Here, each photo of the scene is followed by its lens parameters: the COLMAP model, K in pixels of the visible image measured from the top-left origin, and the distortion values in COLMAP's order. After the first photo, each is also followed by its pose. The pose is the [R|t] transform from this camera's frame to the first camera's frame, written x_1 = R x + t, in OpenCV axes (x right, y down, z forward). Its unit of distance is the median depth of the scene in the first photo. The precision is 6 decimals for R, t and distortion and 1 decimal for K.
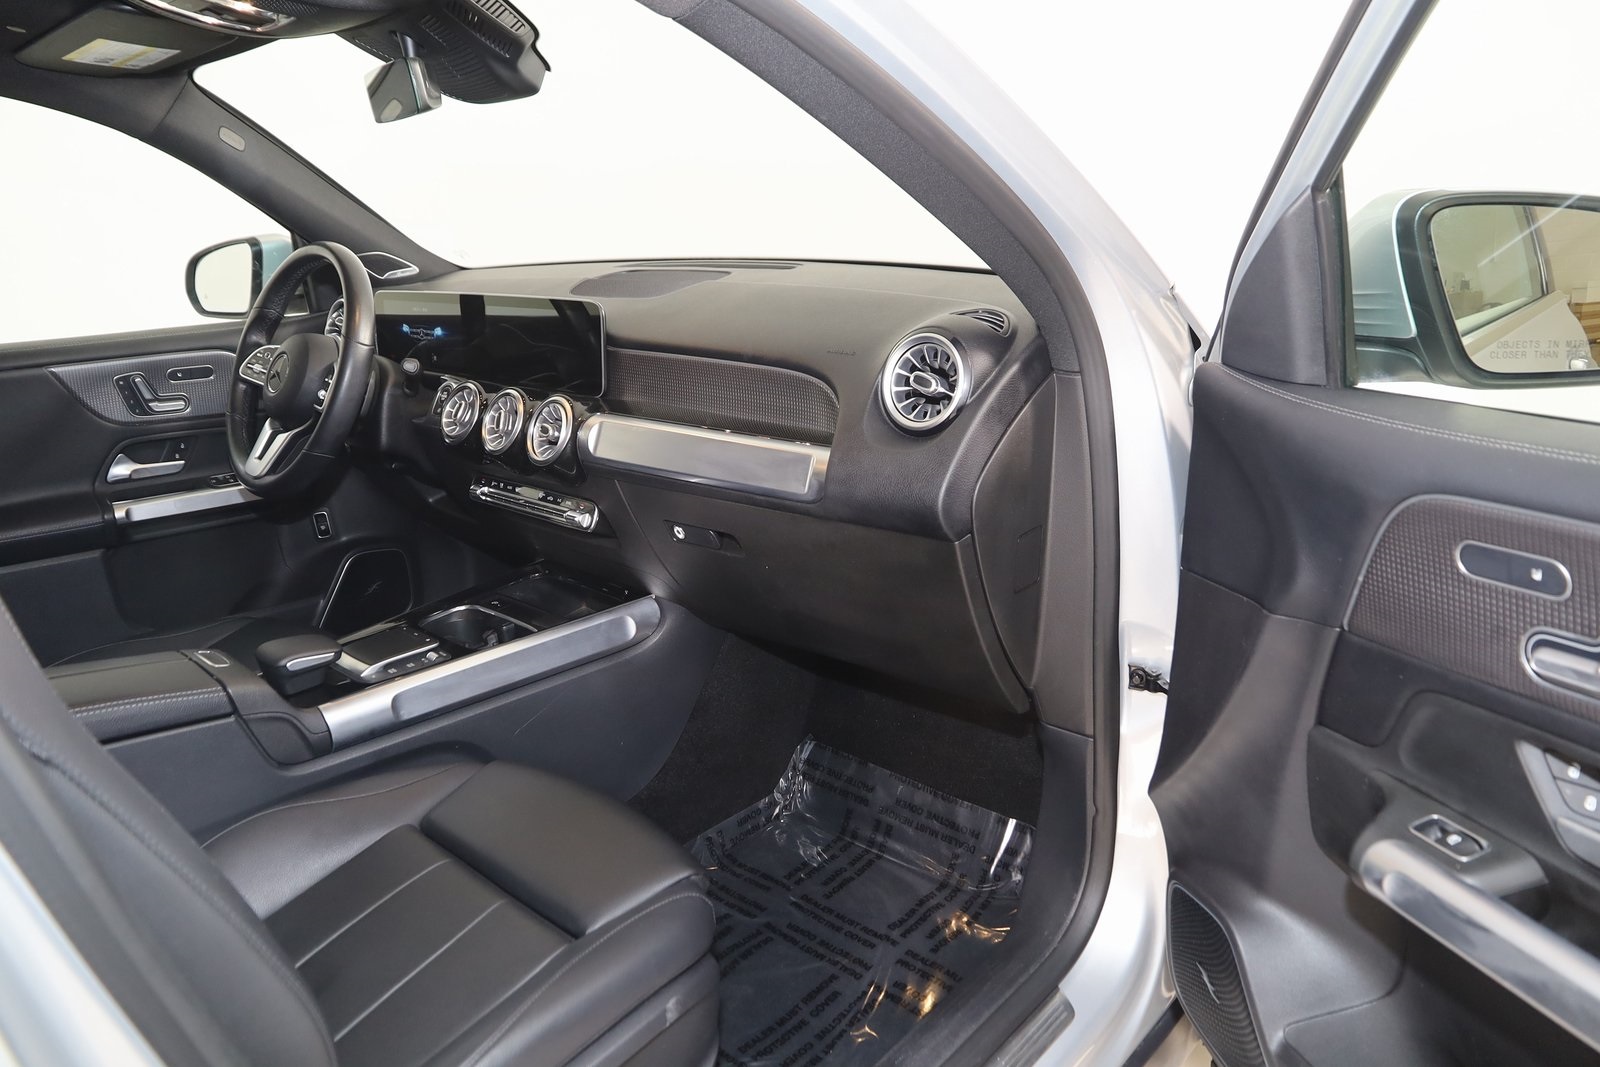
lens RADIAL K [[1102.9, 0, 800.0], [0, 1102.9, 533.5], [0, 0, 1]] dist [-0.107140, 0.073262]
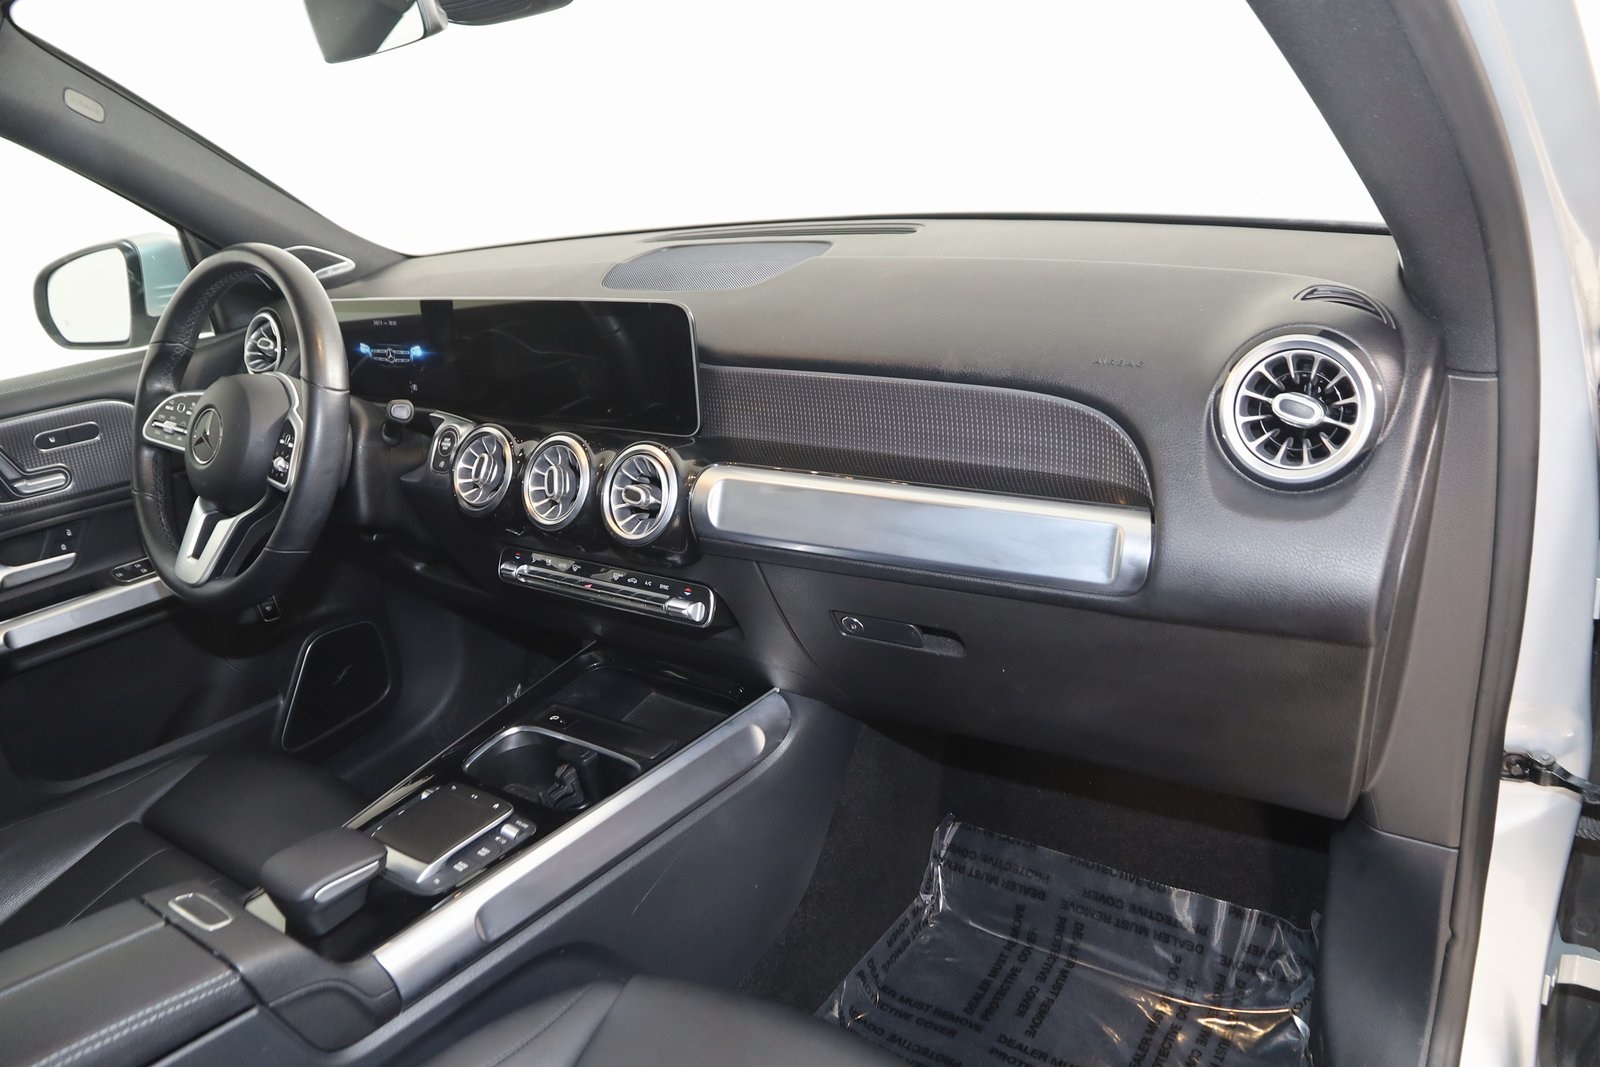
lens RADIAL K [[1102.9, 0, 800.0], [0, 1102.9, 533.5], [0, 0, 1]] dist [-0.107140, 0.073262]
pose [[0.989539, -0.106049, 0.097808, -0.174145], [0.100233, 0.992994, 0.062585, -0.090640], [-0.103760, -0.052127, 0.993235, 0.254424]]
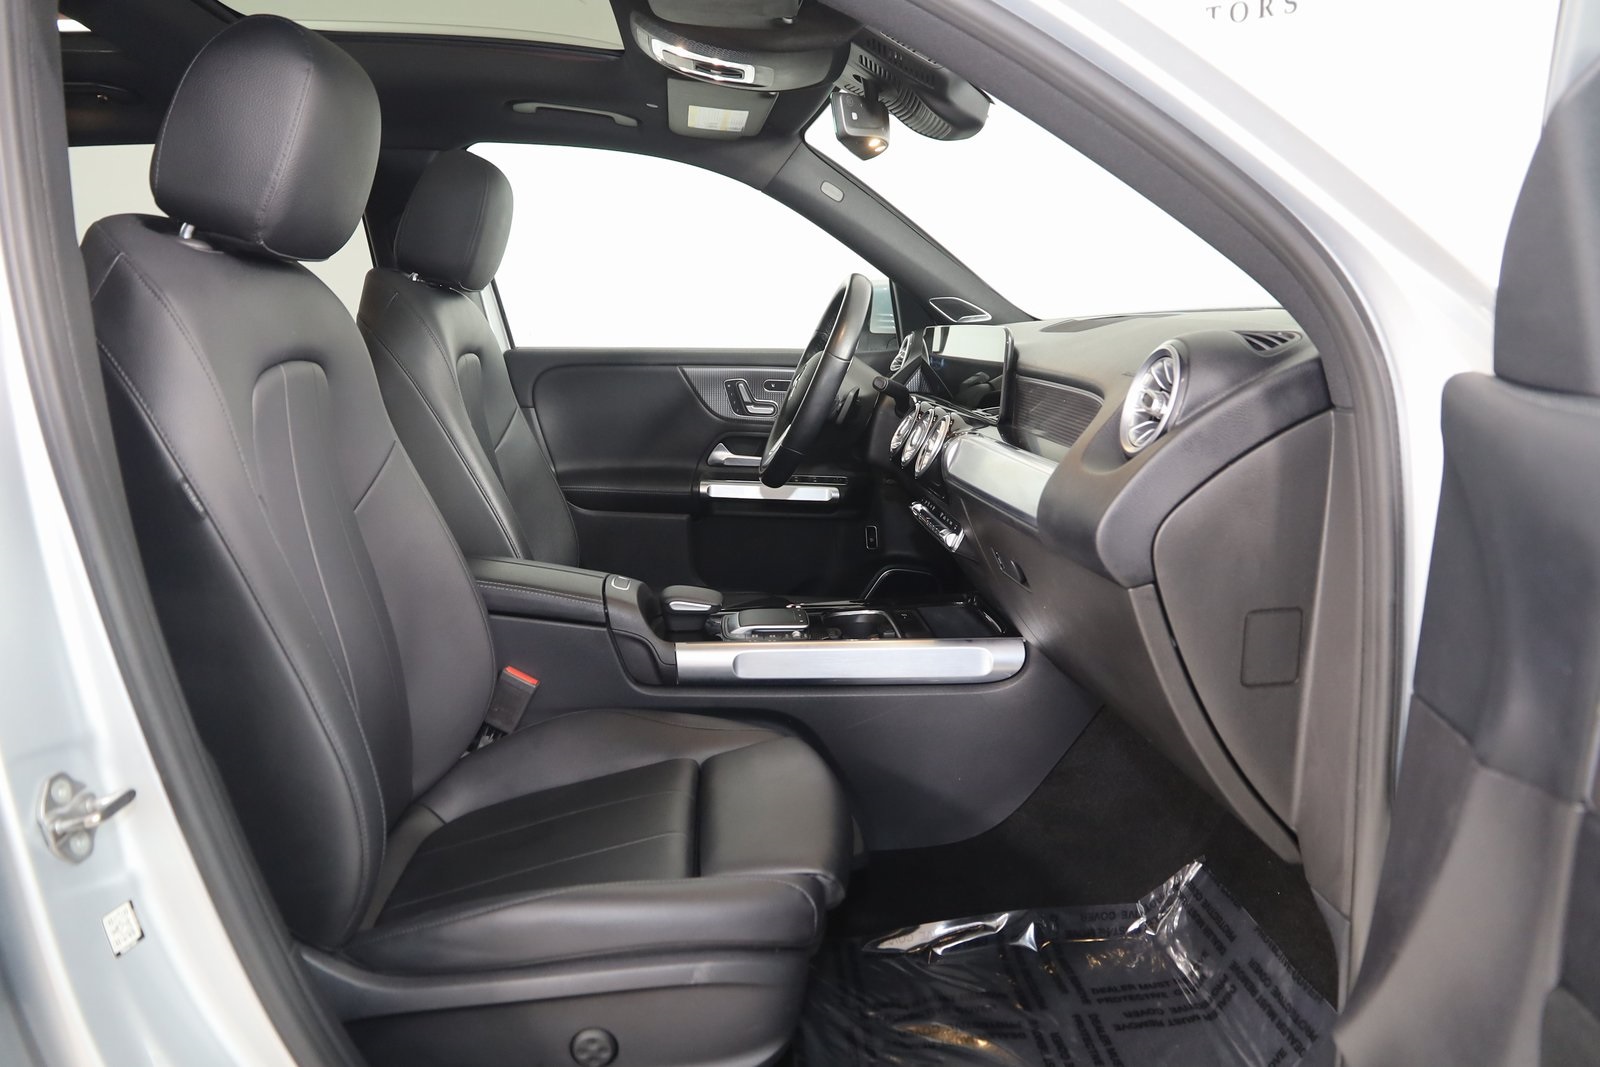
lens RADIAL K [[1102.9, 0, 800.0], [0, 1102.9, 533.5], [0, 0, 1]] dist [-0.107140, 0.073262]
pose [[0.728457, 0.164280, -0.665103, 0.331893], [-0.228361, 0.973529, -0.009653, 0.020691], [0.645911, 0.158915, 0.746689, 0.146223]]
